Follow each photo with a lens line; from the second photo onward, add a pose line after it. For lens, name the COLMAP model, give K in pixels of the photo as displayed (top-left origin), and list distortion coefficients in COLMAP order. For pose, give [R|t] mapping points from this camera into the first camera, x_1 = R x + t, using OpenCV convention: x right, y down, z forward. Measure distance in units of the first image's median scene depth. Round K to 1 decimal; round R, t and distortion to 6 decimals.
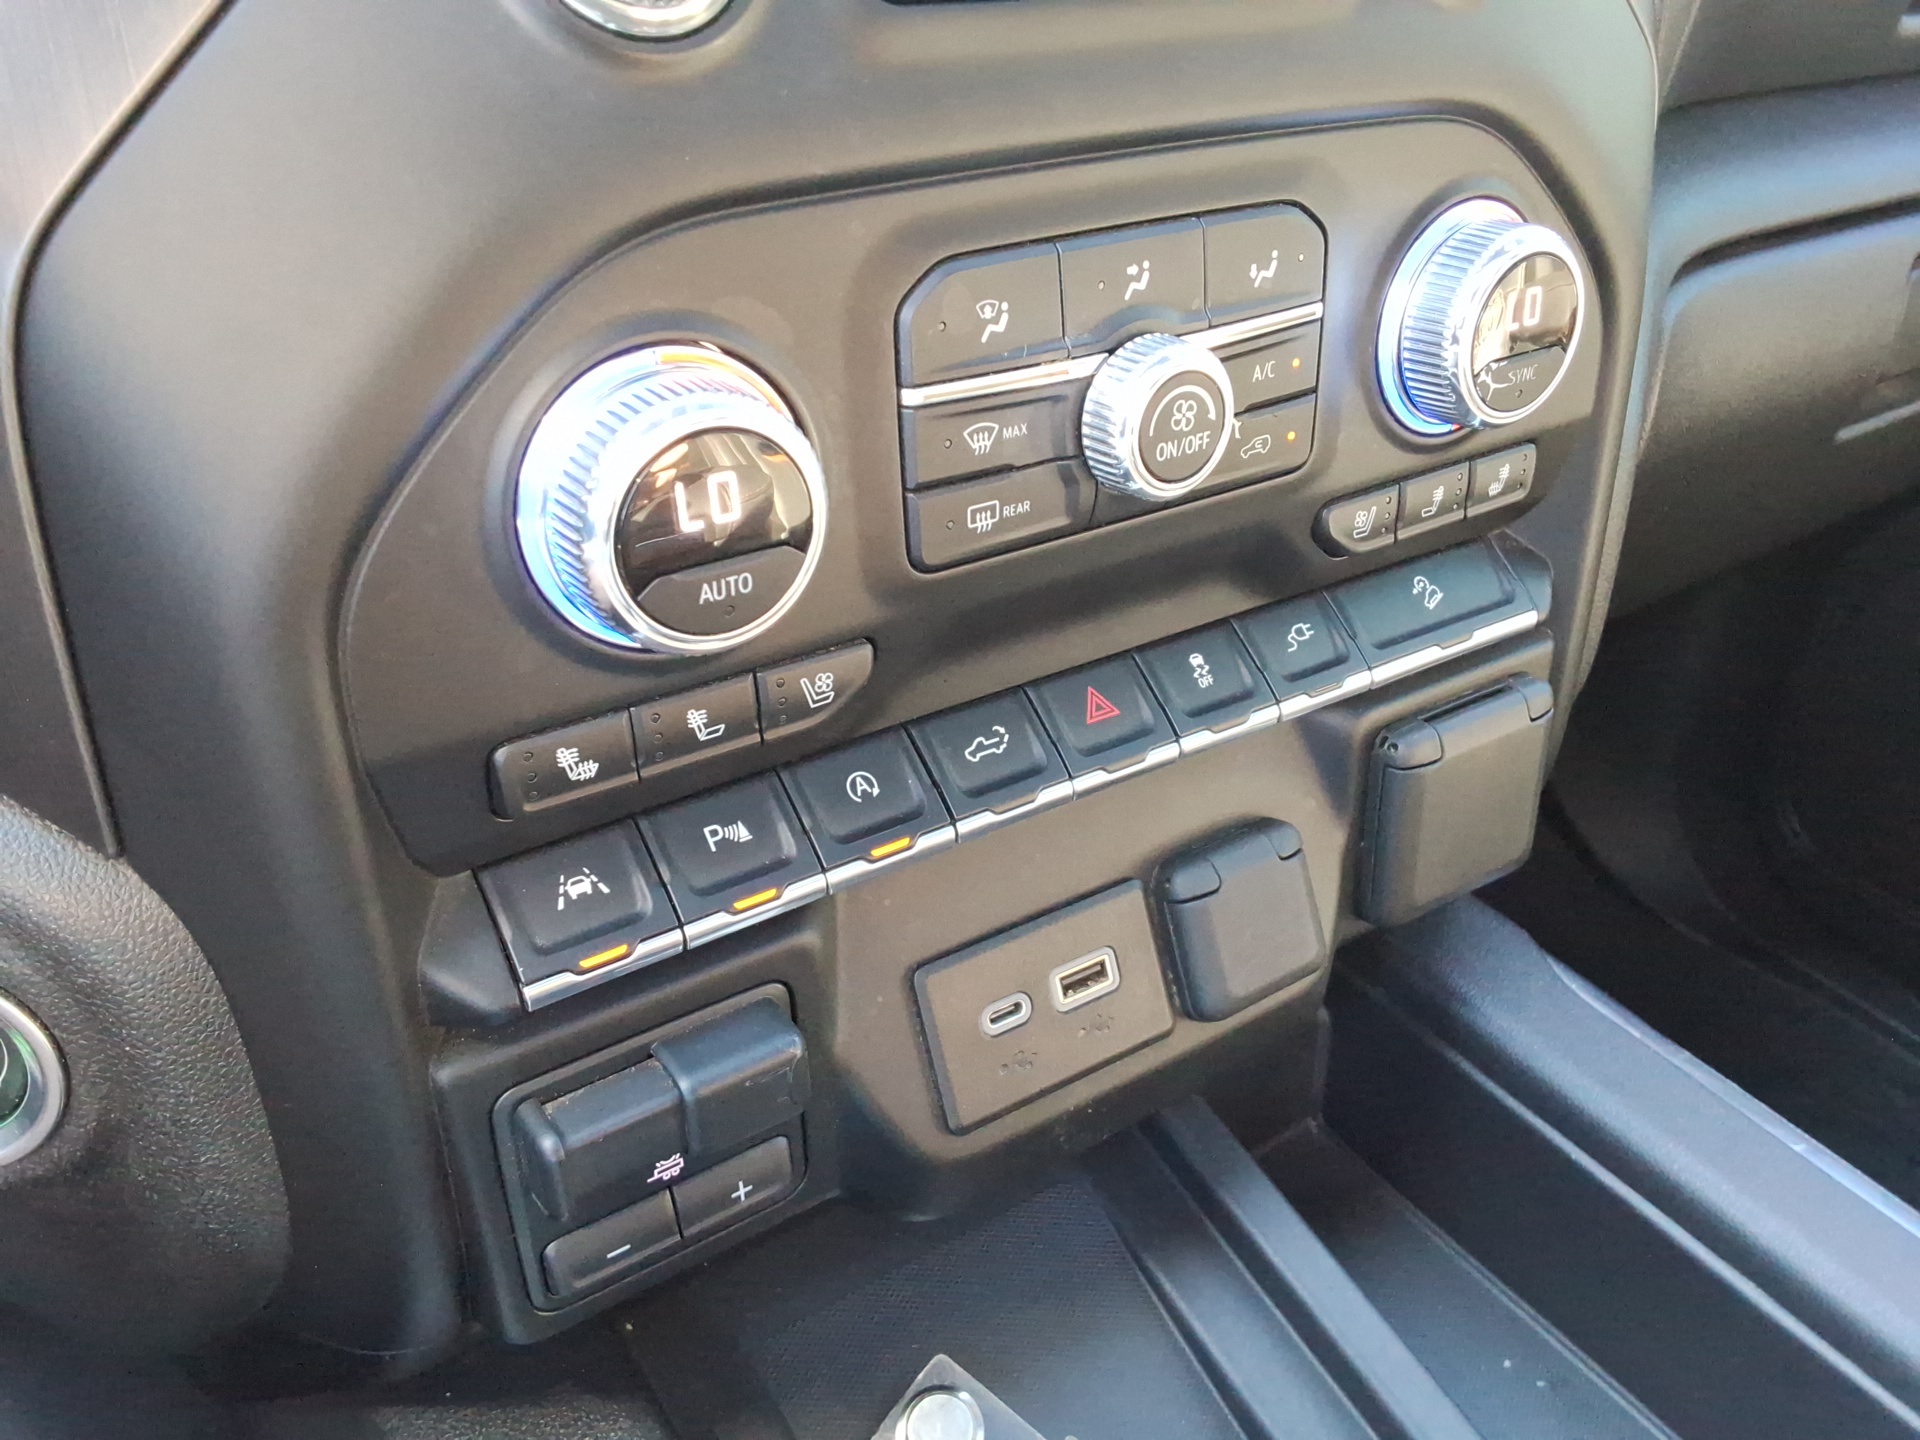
lens RADIAL K [[1553.1, 0, 973.2], [0, 1553.1, 700.0], [0, 0, 1]] dist [0.114806, -0.196004]
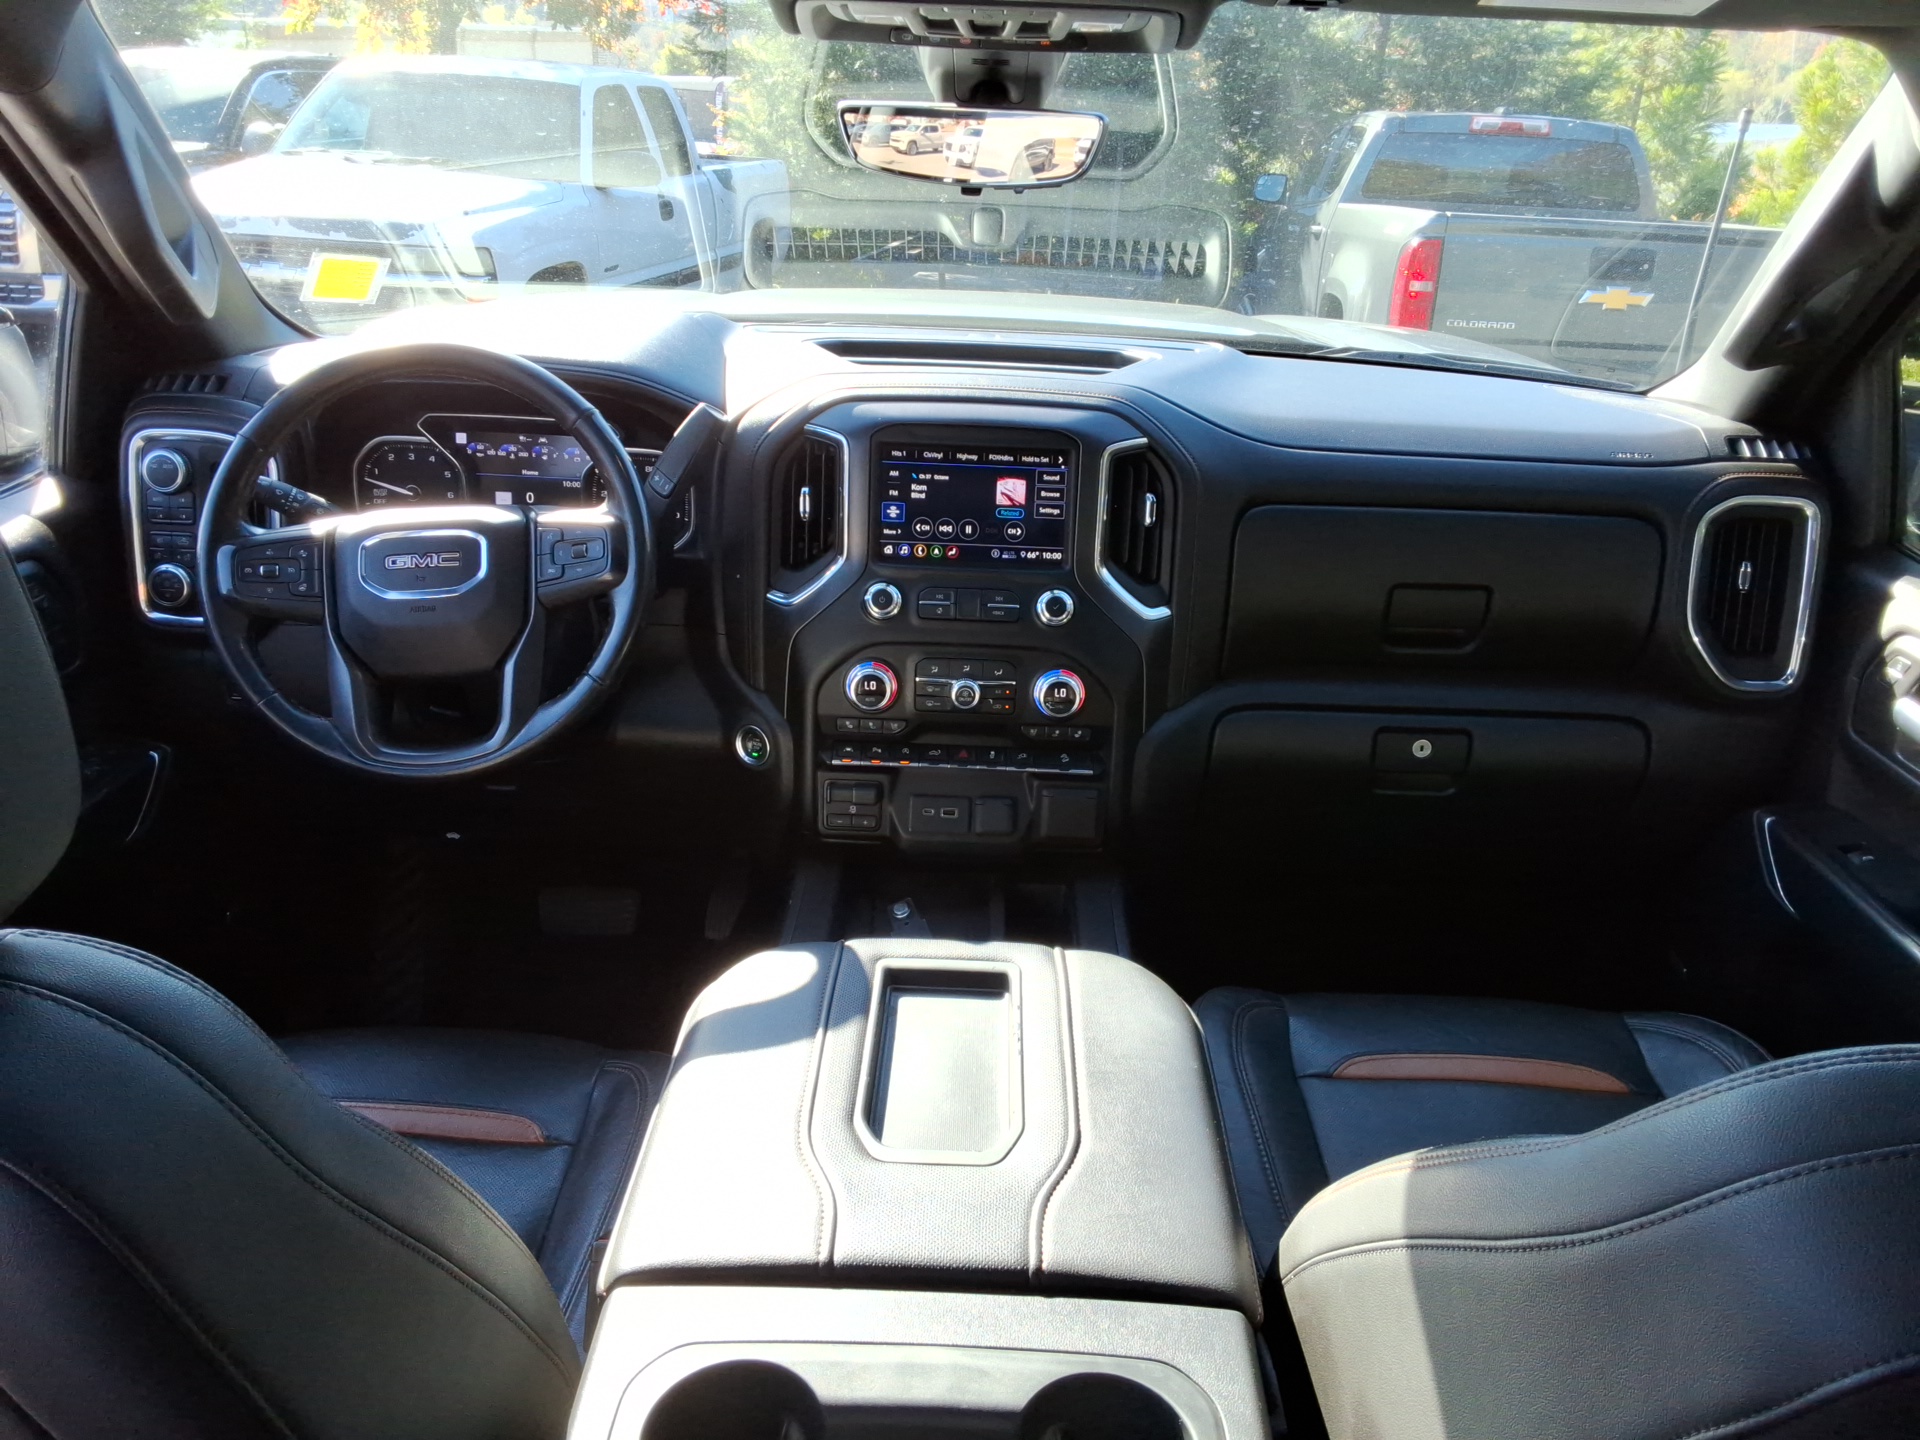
lens RADIAL K [[1553.1, 0, 973.2], [0, 1553.1, 700.0], [0, 0, 1]] dist [0.114806, -0.196004]
pose [[0.822847, 0.210444, -0.527859, 2.926710], [-0.312535, 0.943388, -0.111087, 0.416945], [0.474599, 0.256382, 0.842036, -3.420104]]
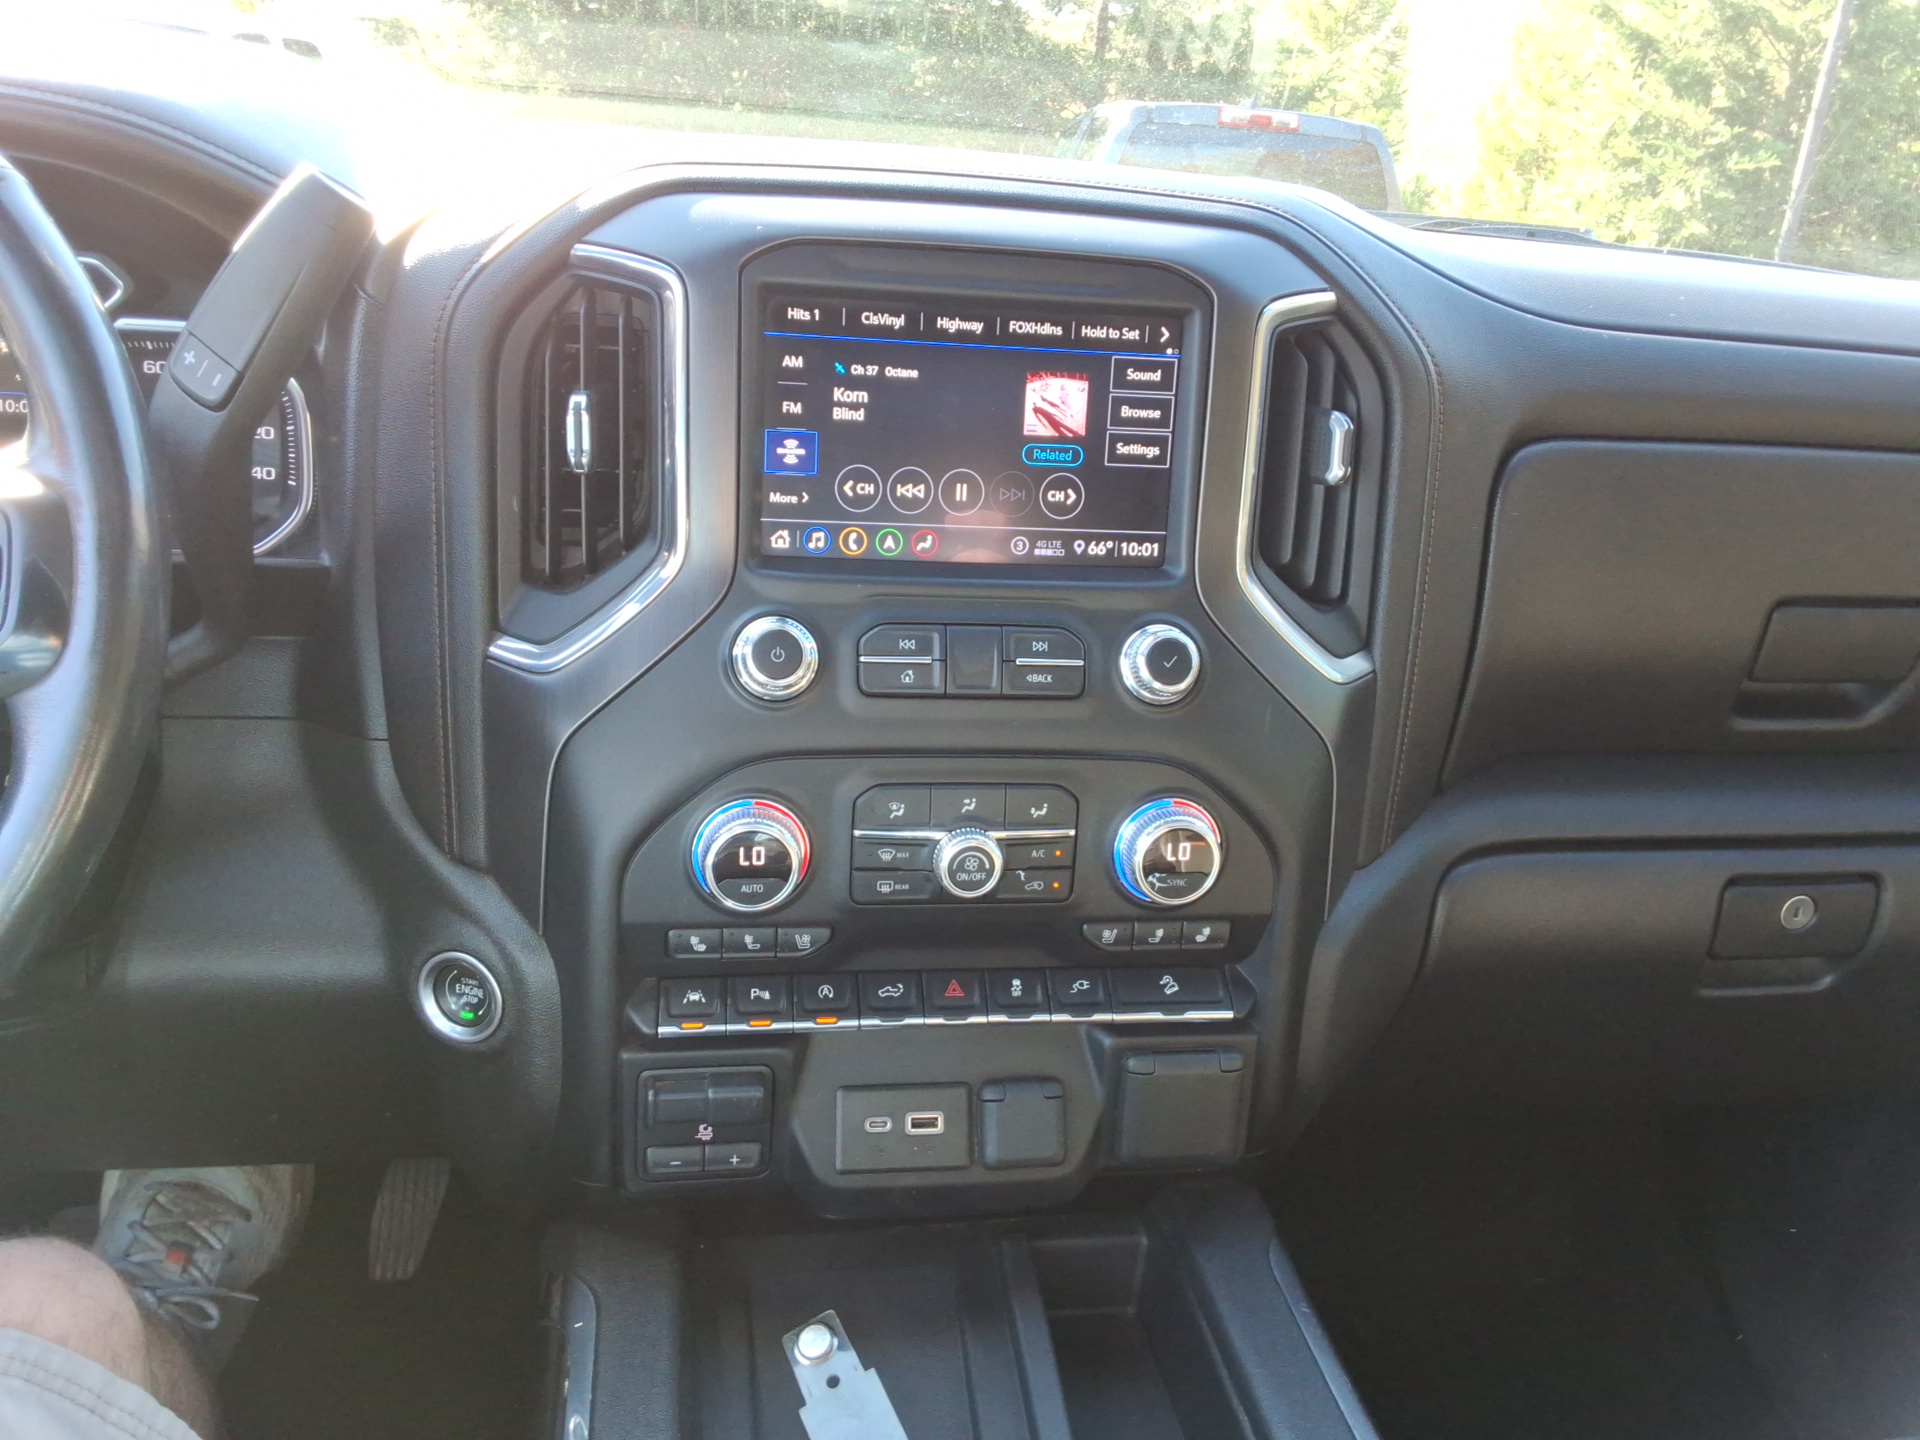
lens RADIAL K [[1540.7, 0, 972.9], [0, 1540.7, 704.7], [0, 0, 1]] dist [0.109078, -0.167244]
pose [[0.913780, 0.177728, -0.365265, 0.925731], [-0.255018, 0.950916, -0.175286, -0.002172], [0.316183, 0.253322, 0.914252, -1.171621]]
